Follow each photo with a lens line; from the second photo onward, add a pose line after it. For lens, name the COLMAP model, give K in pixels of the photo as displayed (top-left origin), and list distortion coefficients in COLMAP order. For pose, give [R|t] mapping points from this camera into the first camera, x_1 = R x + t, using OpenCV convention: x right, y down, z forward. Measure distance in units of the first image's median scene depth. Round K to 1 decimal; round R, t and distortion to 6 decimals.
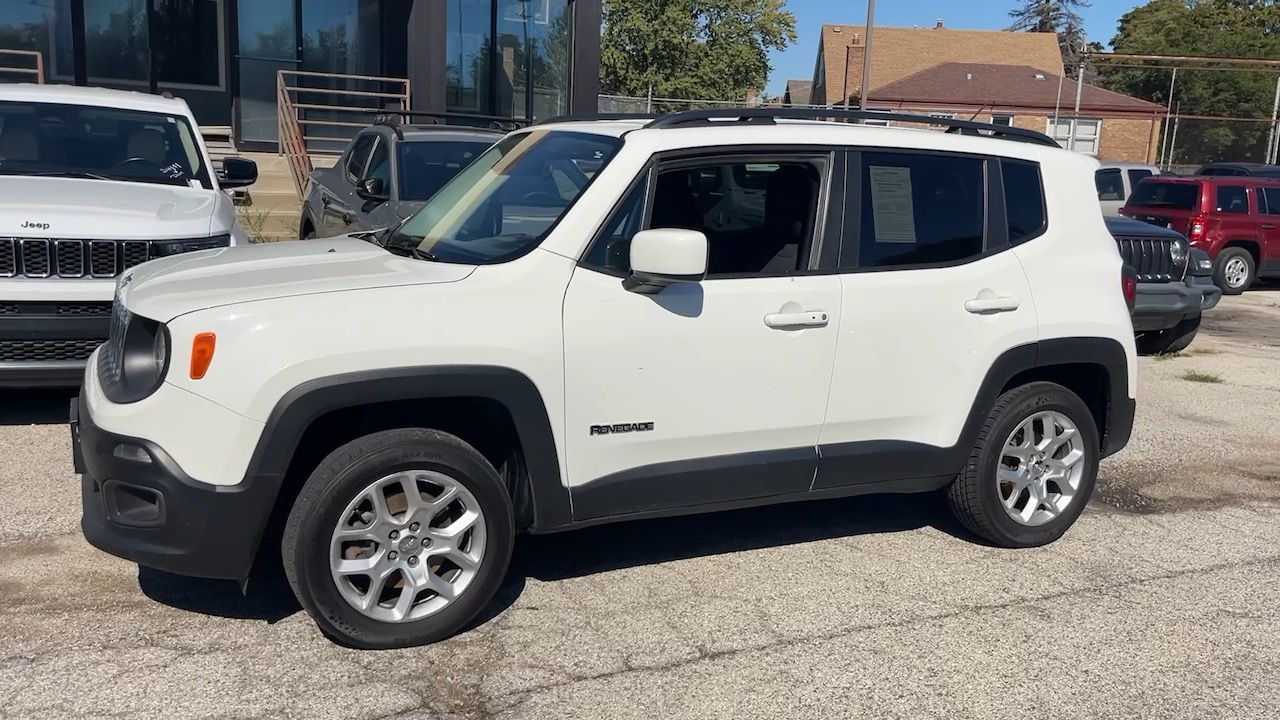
lens RADIAL K [[1112.1, 0, 640.0], [0, 1112.1, 360.0], [0, 0, 1]] dist [0.058789, -0.058855]
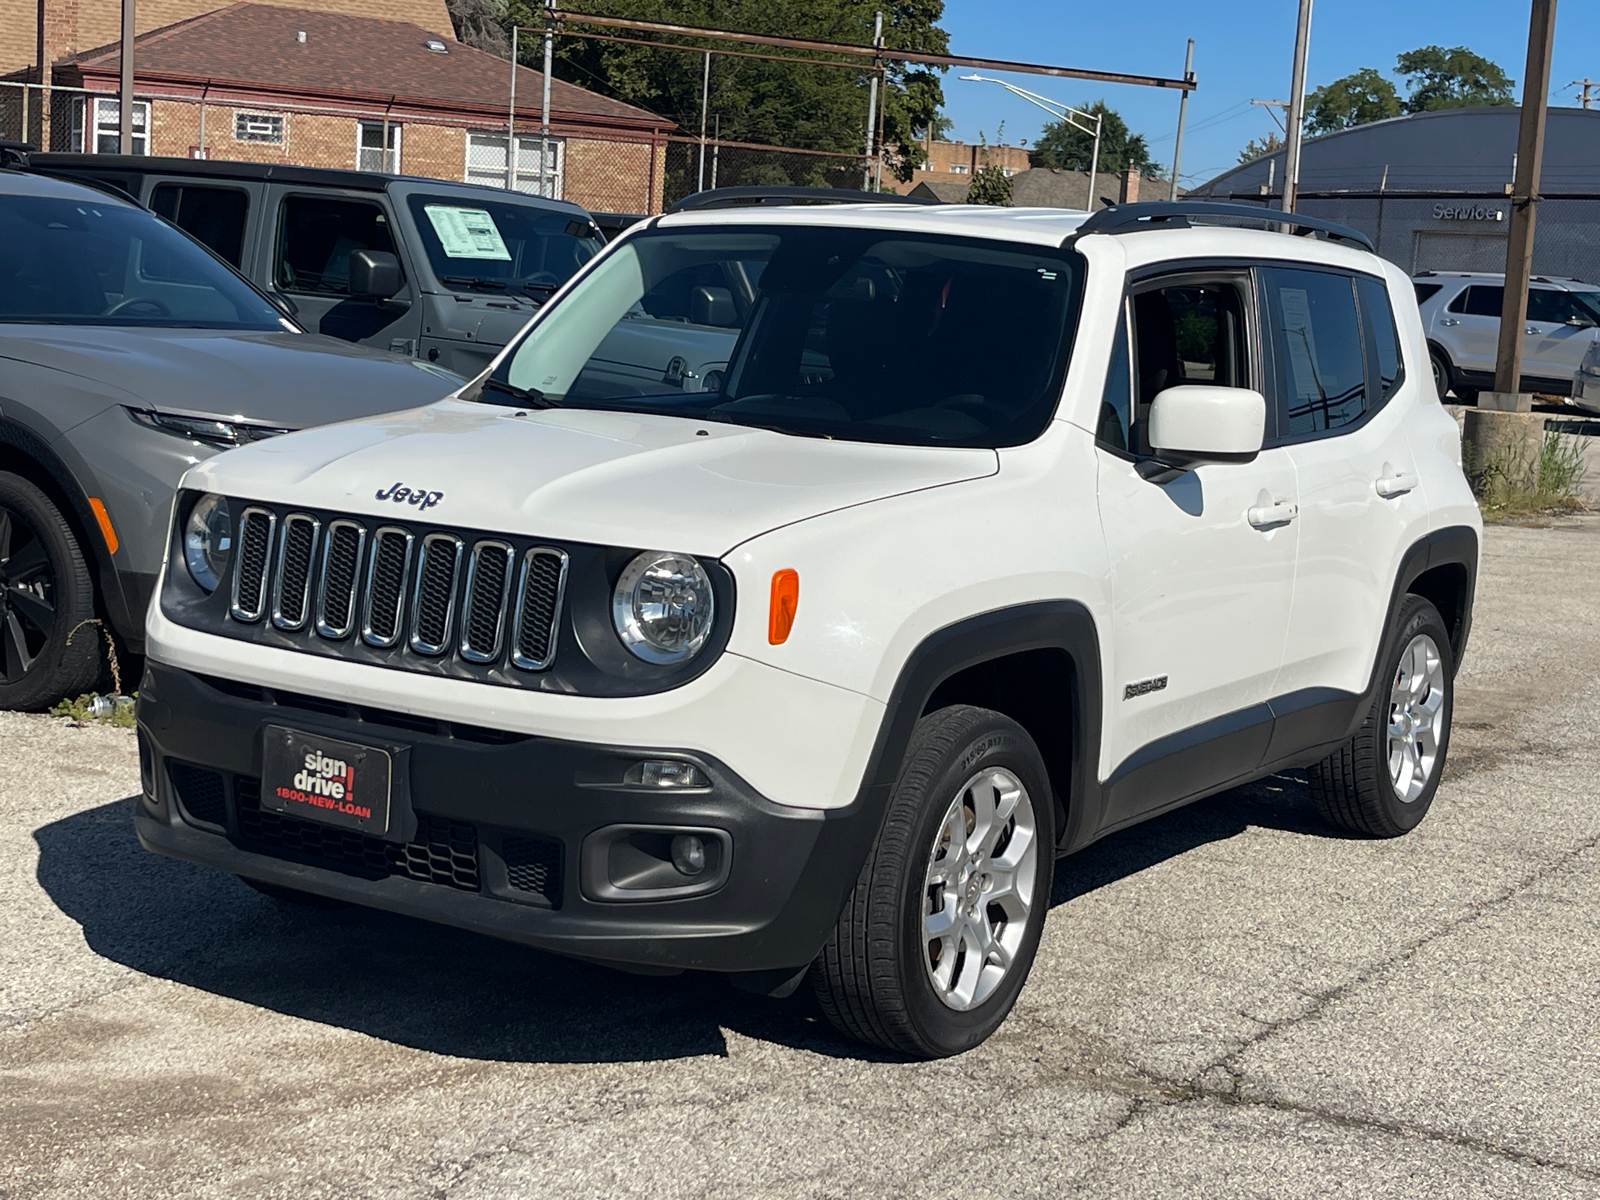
lens RADIAL K [[2472.6, 0, 800.0], [0, 2472.6, 600.0], [0, 0, 1]] dist [0.096141, -0.123392]
pose [[0.854464, -0.061092, 0.515907, -0.763995], [0.069647, 0.997568, 0.002777, -0.007216], [-0.514822, 0.033559, 0.856640, -0.129313]]
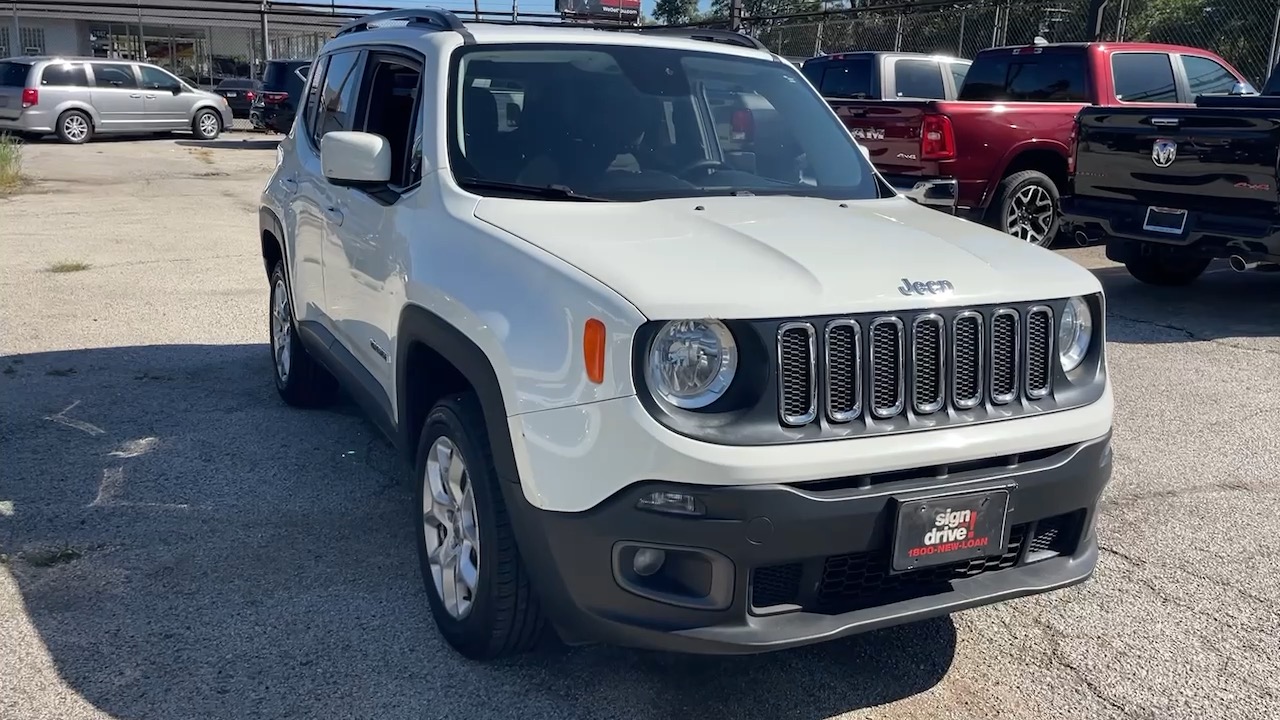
lens RADIAL K [[1112.1, 0, 640.0], [0, 1112.1, 360.0], [0, 0, 1]] dist [0.058789, -0.058855]
pose [[-0.003149, -0.268214, 0.963354, -0.922171], [0.140291, 0.953713, 0.265989, -0.192180], [-0.990105, 0.135988, 0.034625, 0.947926]]
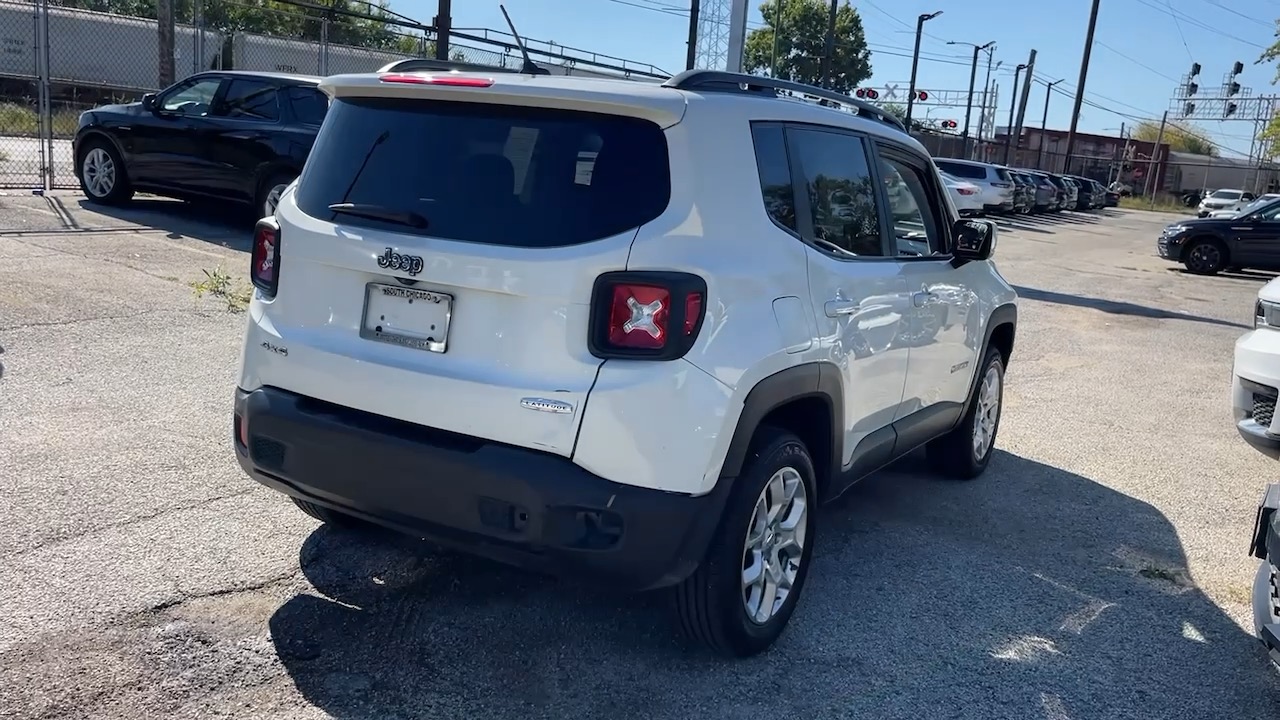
lens RADIAL K [[1112.1, 0, 640.0], [0, 1112.1, 360.0], [0, 0, 1]] dist [0.058789, -0.058855]
pose [[-0.825168, -0.010091, -0.564797, 0.686717], [-0.213680, 0.931123, 0.295550, -0.283524], [0.522913, 0.364564, -0.770490, 1.826504]]
